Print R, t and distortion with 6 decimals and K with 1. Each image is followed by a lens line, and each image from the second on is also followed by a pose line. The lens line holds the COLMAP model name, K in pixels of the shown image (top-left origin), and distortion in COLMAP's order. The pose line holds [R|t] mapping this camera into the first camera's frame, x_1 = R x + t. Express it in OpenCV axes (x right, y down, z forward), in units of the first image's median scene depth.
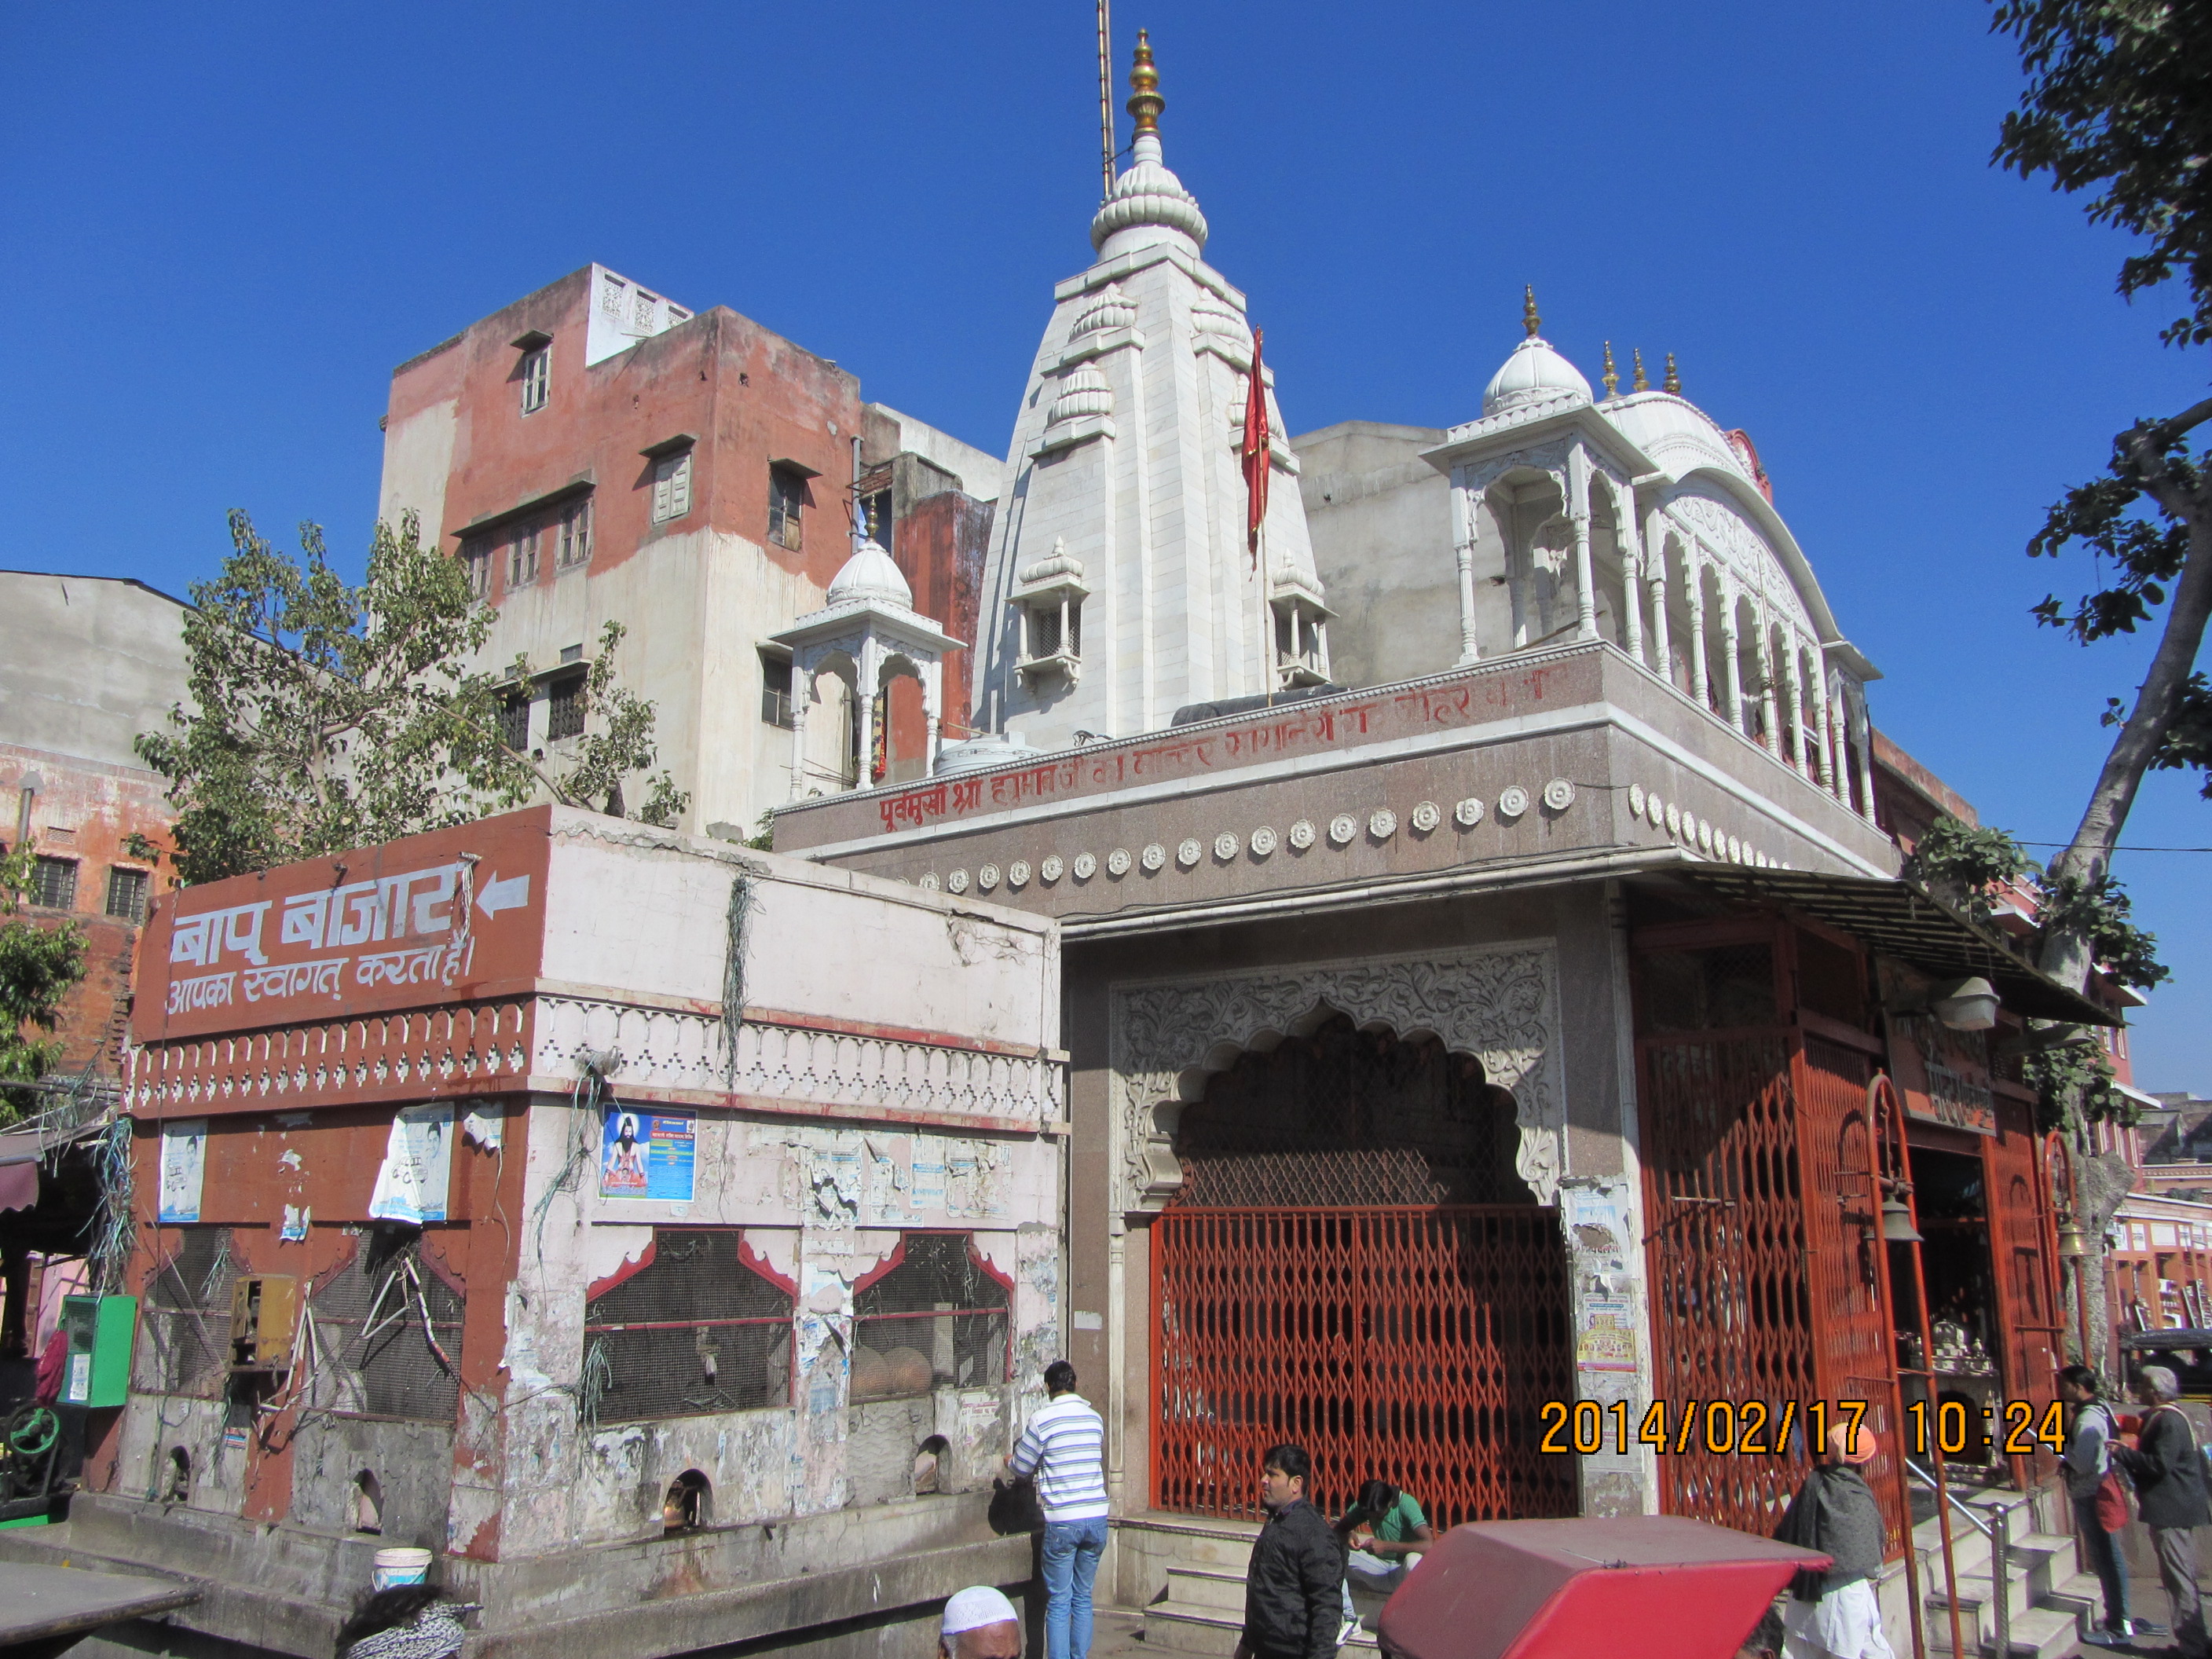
lens RADIAL K [[1821.7, 0, 1109.0], [0, 1821.7, 847.8], [0, 0, 1]] dist [-0.043459, 0.015172]
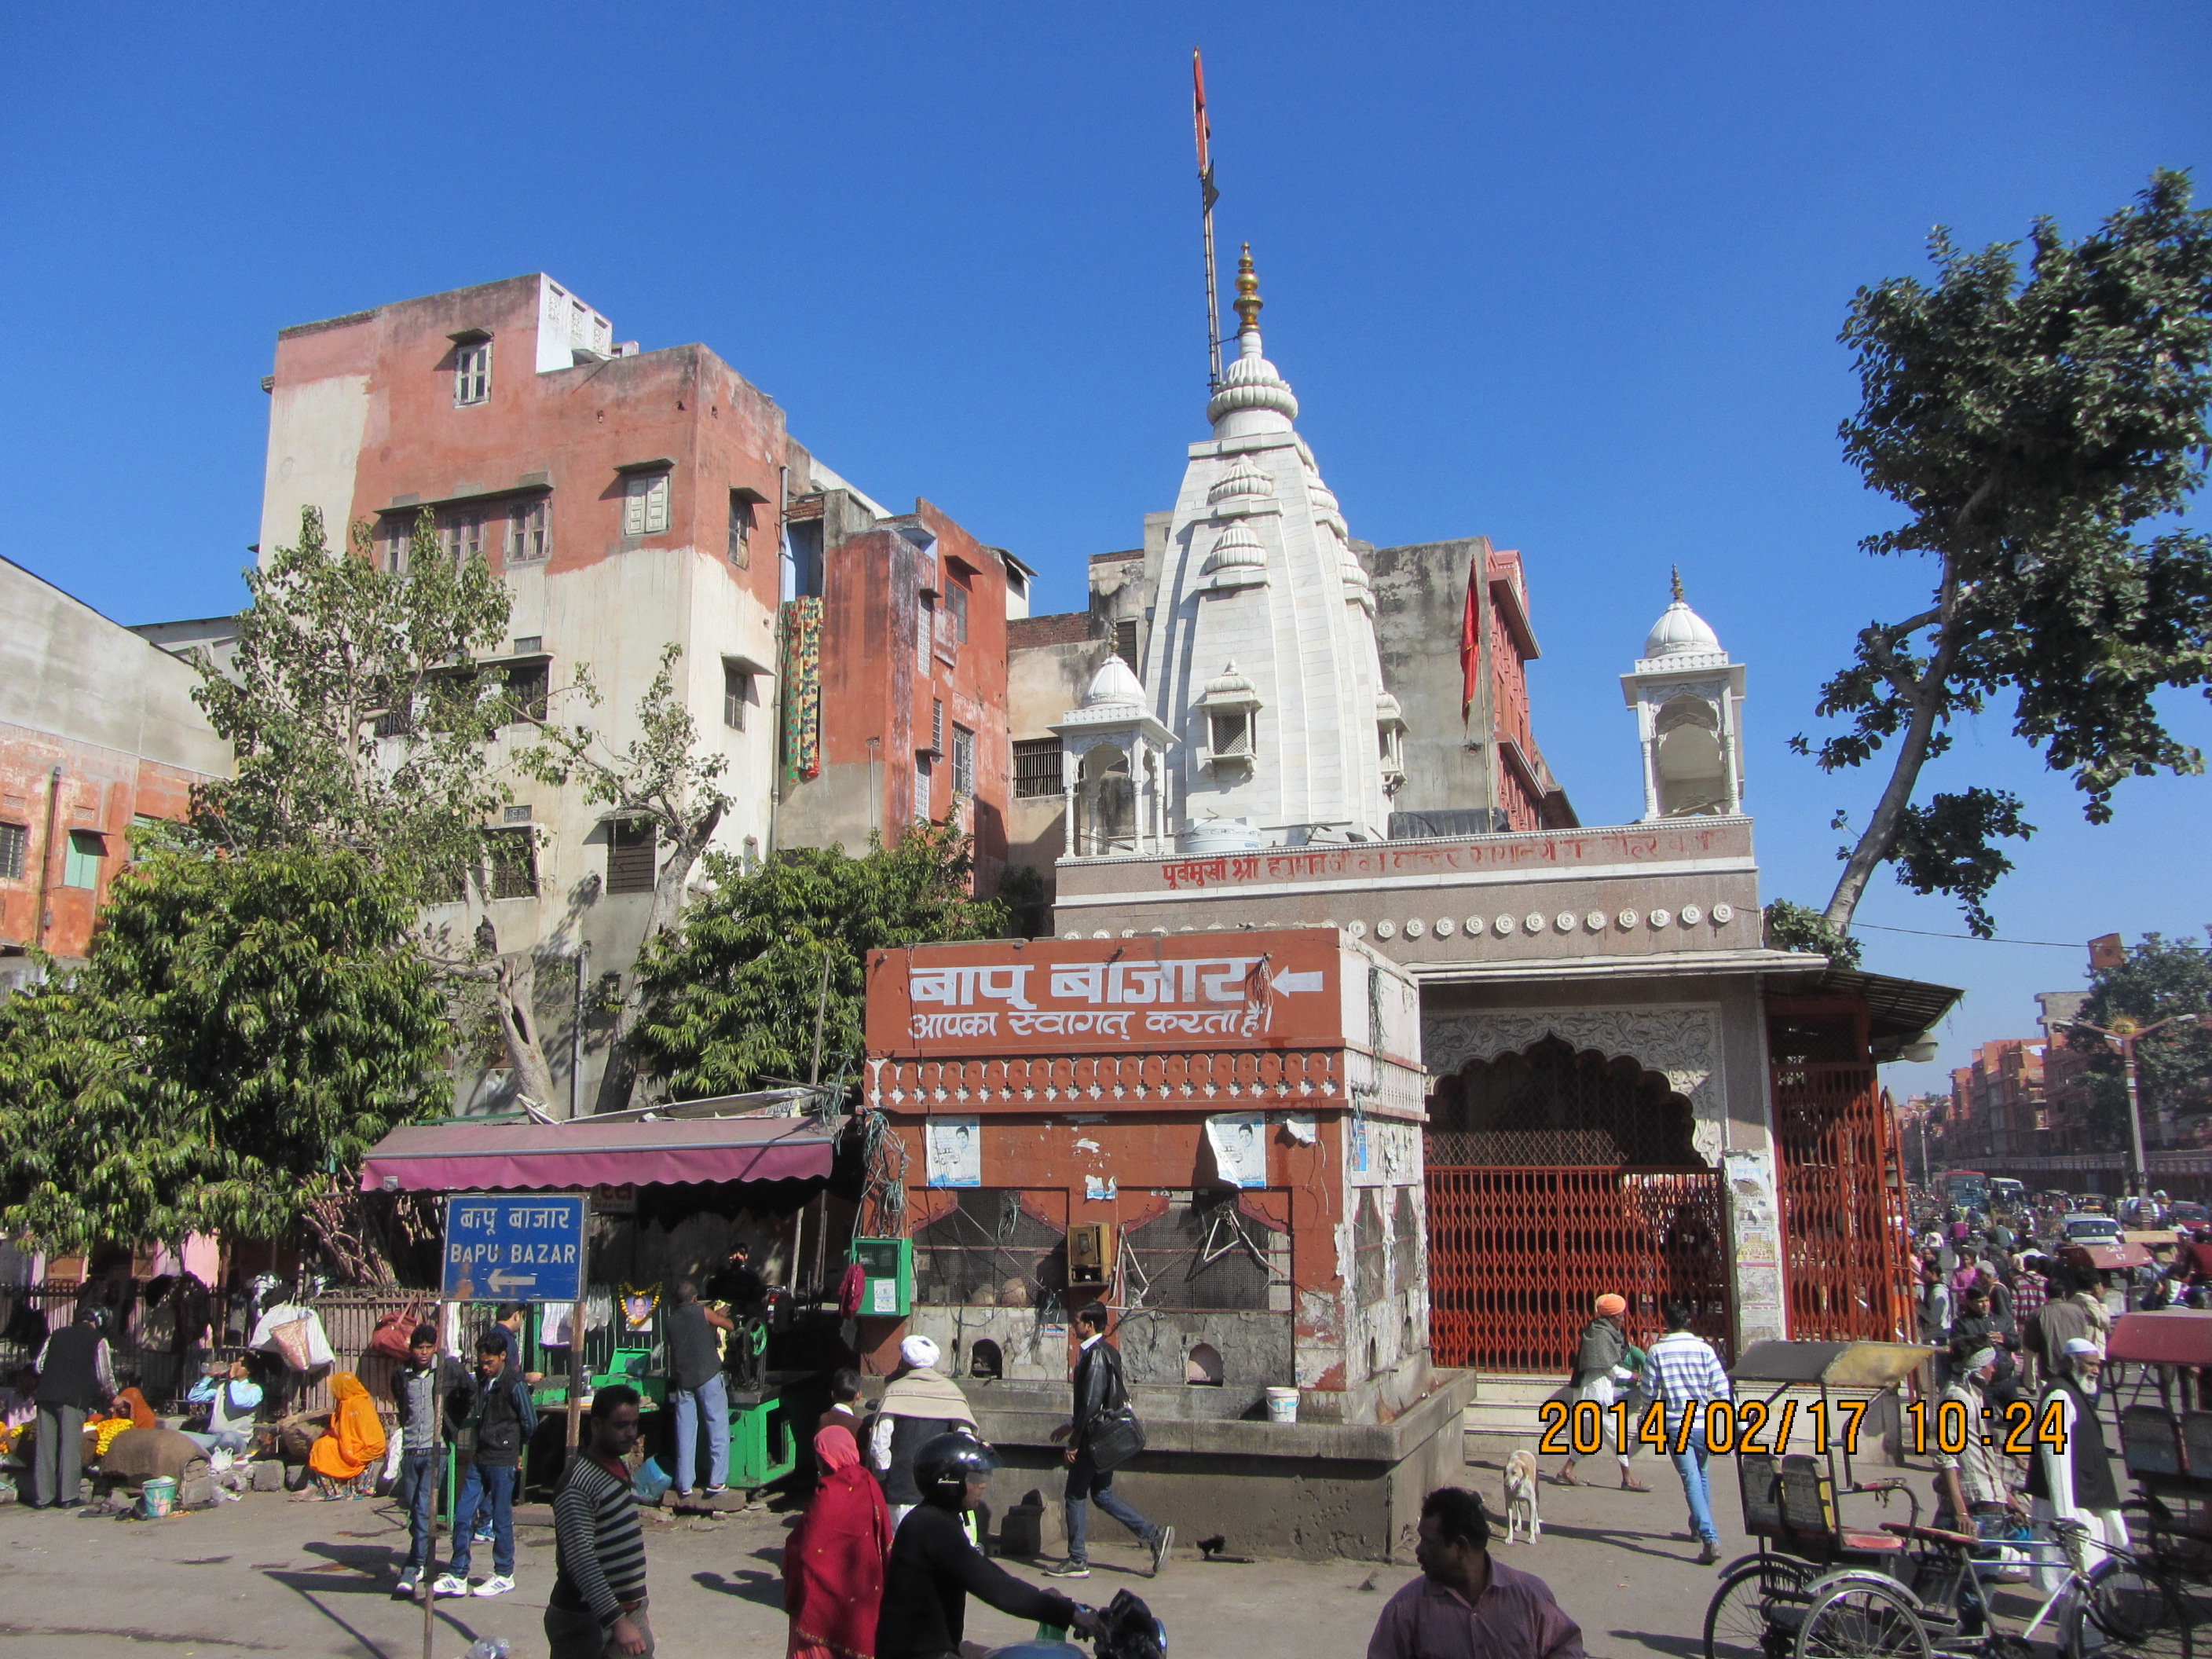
lens RADIAL K [[1821.7, 0, 1091.2], [0, 1821.7, 850.2], [0, 0, 1]] dist [-0.043459, 0.015172]
pose [[0.952741, 0.050225, 0.299602, -0.642554], [-0.061930, 0.997639, 0.029695, -0.081302], [-0.297403, -0.046846, 0.953602, -0.298767]]
